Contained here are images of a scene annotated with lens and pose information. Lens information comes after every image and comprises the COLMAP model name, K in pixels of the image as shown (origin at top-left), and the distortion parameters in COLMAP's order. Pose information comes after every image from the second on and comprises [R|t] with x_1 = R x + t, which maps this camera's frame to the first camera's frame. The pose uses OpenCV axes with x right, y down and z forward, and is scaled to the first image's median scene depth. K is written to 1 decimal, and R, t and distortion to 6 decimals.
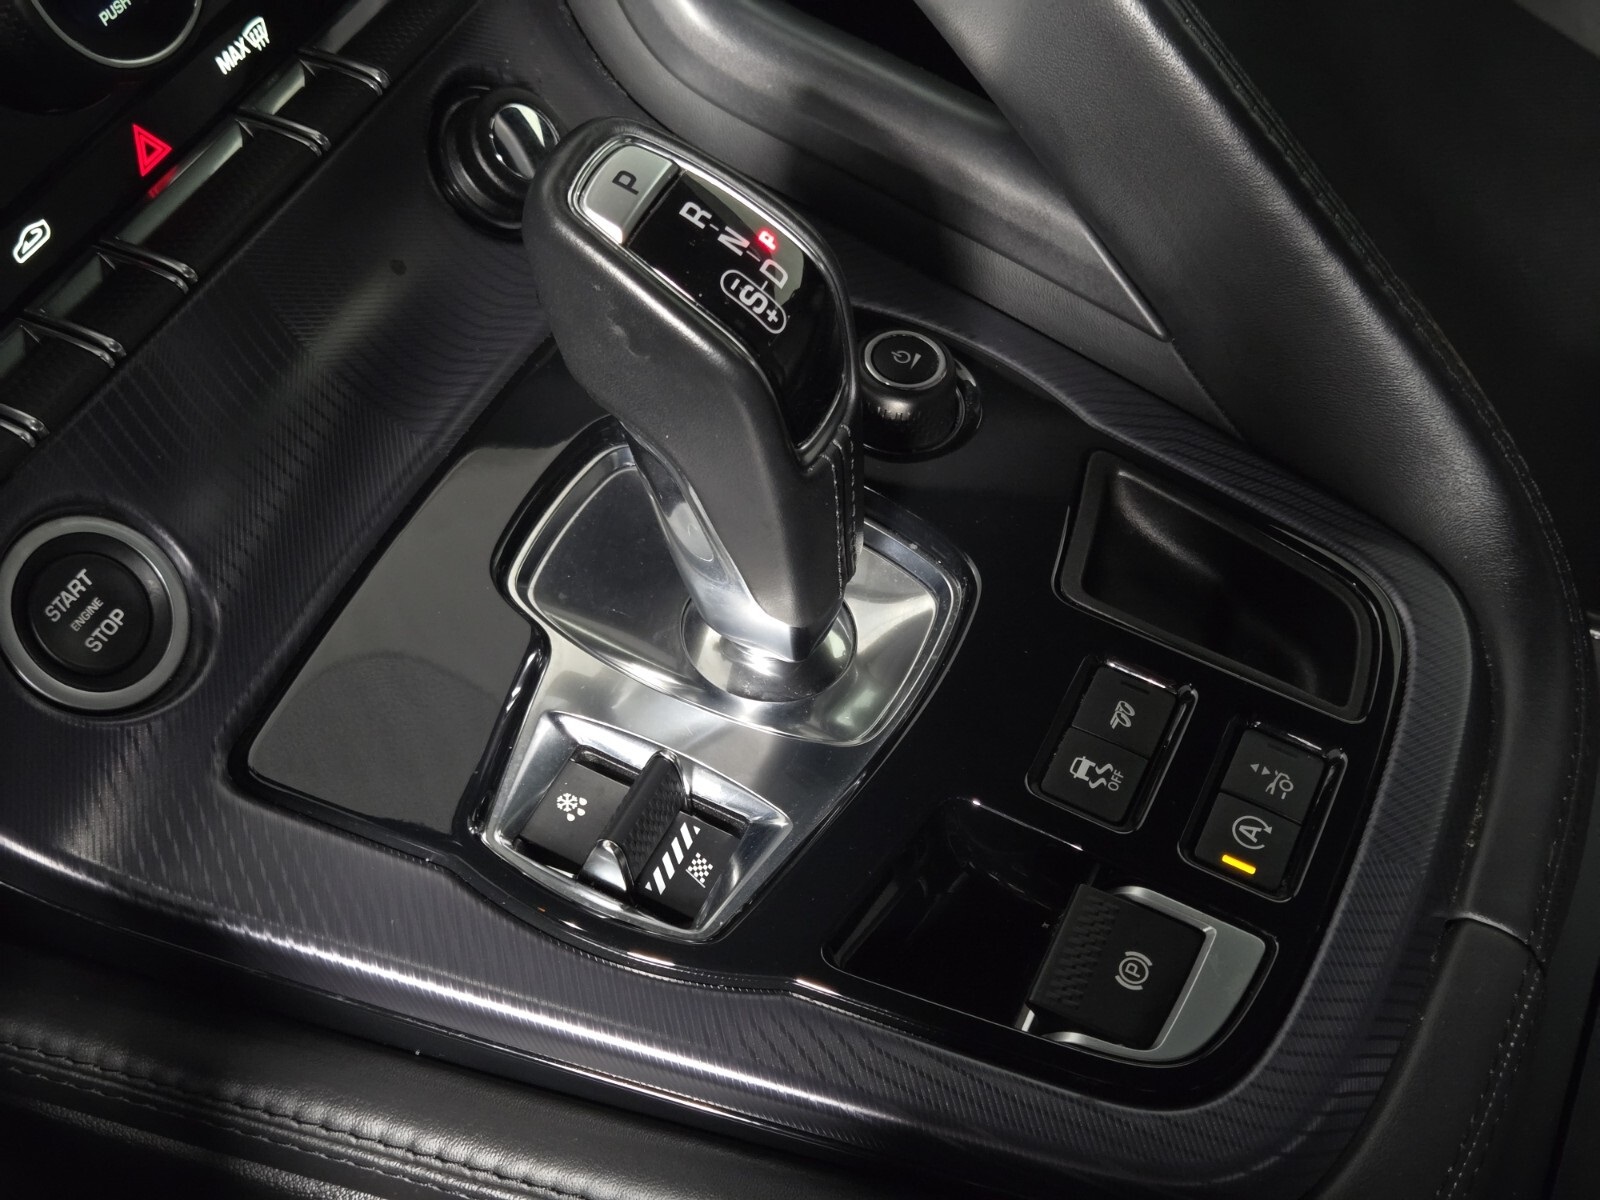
lens RADIAL K [[1914.4, 0, 800.0], [0, 1914.4, 600.0], [0, 0, 1]] dist [0.095135, 0.002350]
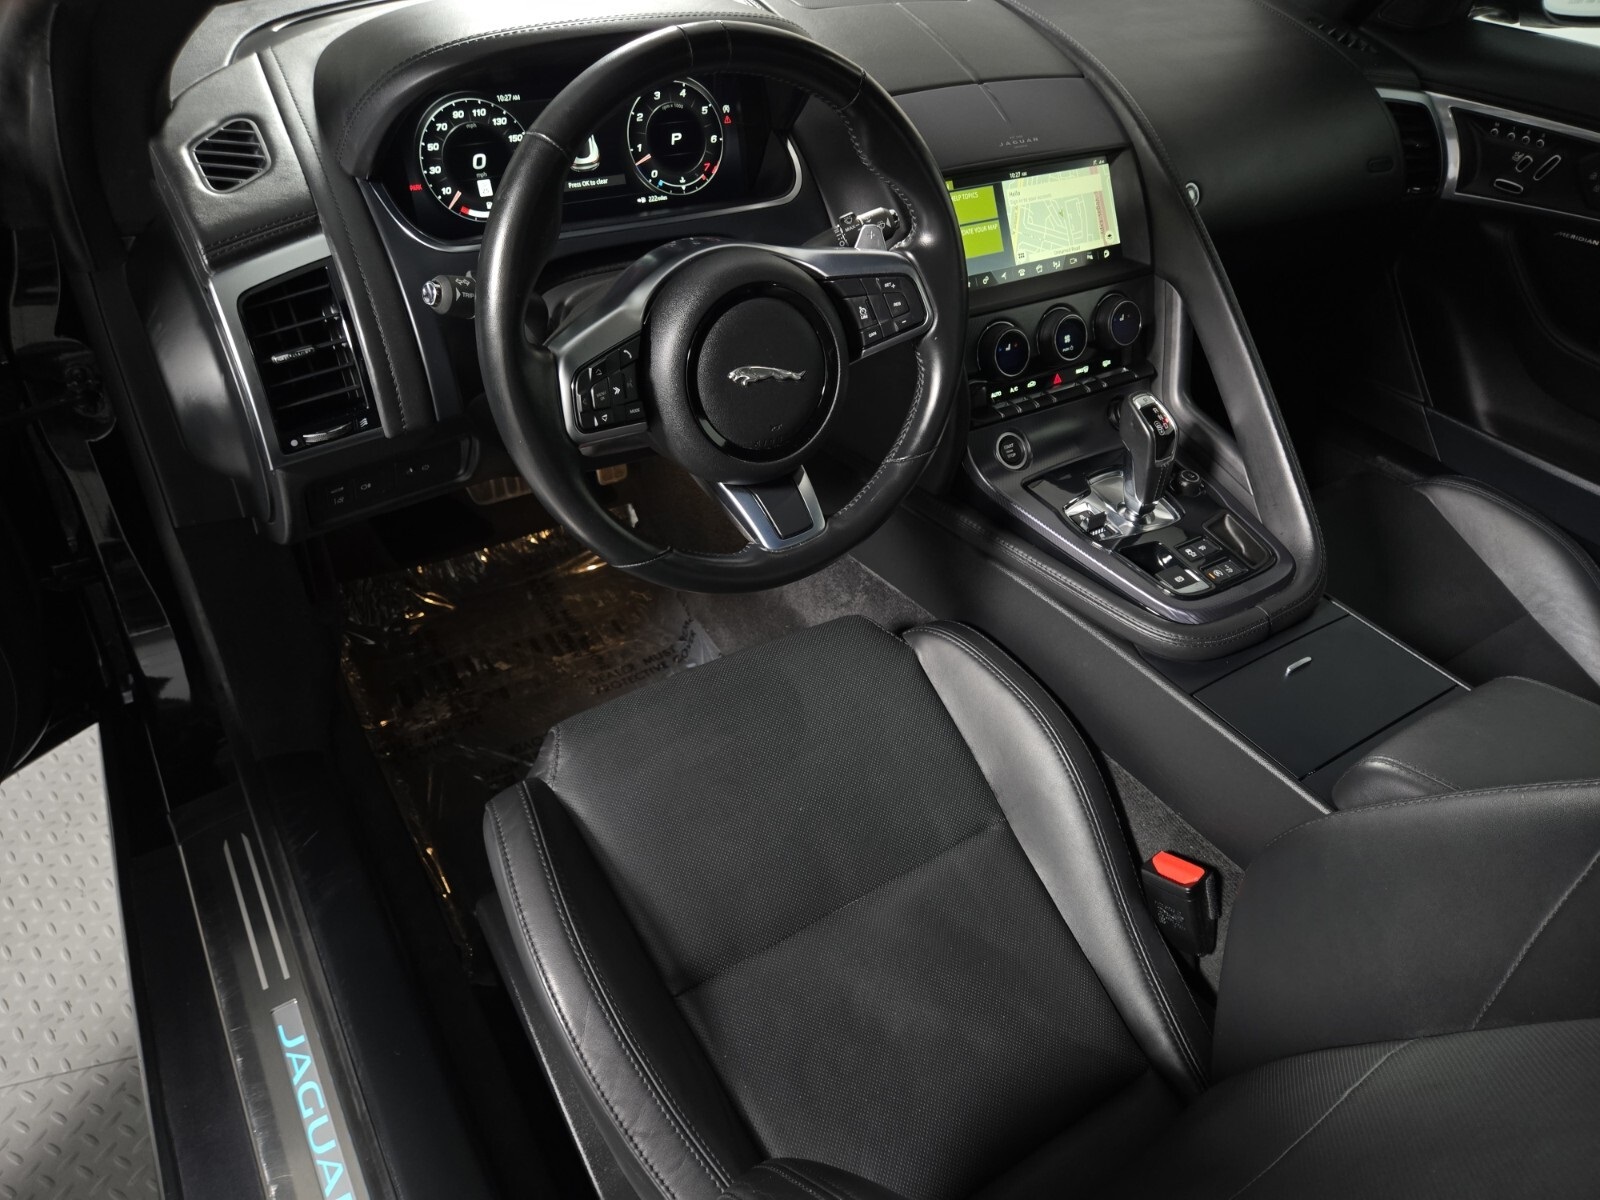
lens RADIAL K [[1914.4, 0, 800.0], [0, 1914.4, 600.0], [0, 0, 1]] dist [0.095135, 0.002350]
pose [[0.879962, 0.354488, -0.316237, 0.813253], [-0.436416, 0.866197, -0.243401, 1.697104], [0.187641, 0.352195, 0.916924, -3.332225]]
